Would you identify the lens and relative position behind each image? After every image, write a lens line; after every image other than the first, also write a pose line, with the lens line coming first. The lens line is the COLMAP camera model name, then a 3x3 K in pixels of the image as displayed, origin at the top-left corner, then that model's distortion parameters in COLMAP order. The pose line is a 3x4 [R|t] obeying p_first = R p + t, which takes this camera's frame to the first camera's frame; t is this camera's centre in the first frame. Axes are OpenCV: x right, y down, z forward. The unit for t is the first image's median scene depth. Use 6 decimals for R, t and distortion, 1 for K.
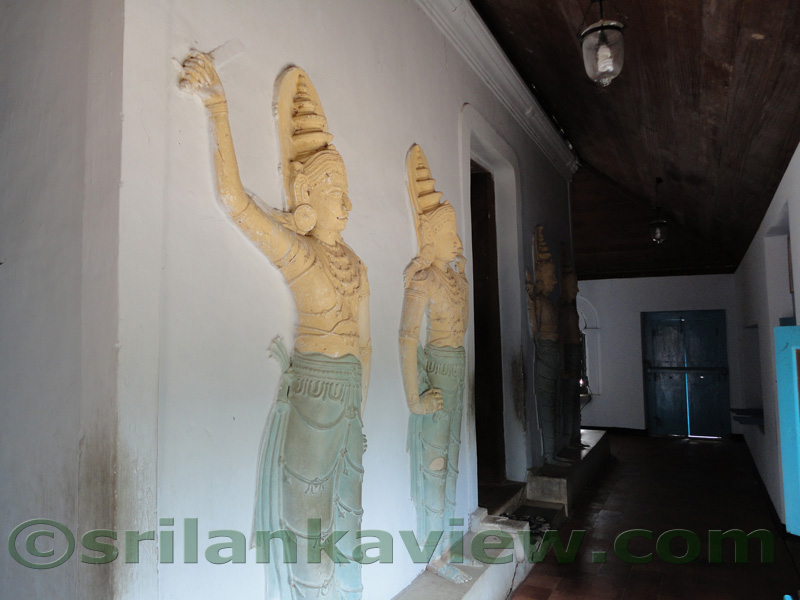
lens RADIAL K [[579.4, 0, 400.0], [0, 579.4, 300.0], [0, 0, 1]] dist [-0.006818, 0.009153]
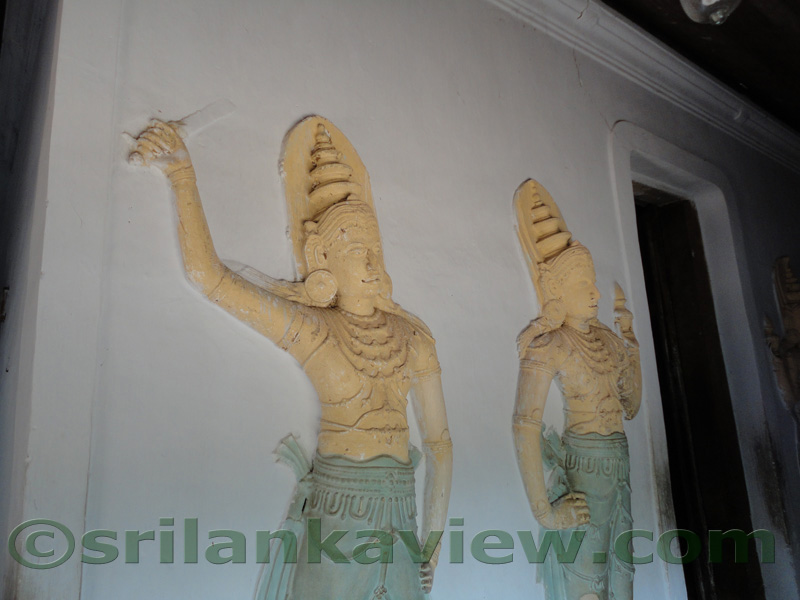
lens RADIAL K [[579.4, 0, 400.0], [0, 579.4, 300.0], [0, 0, 1]] dist [-0.006818, 0.009153]
pose [[0.897933, -0.116704, -0.424377, 0.275958], [0.062948, 0.988345, -0.138605, -0.001296], [0.435607, 0.097744, 0.894814, 0.307566]]
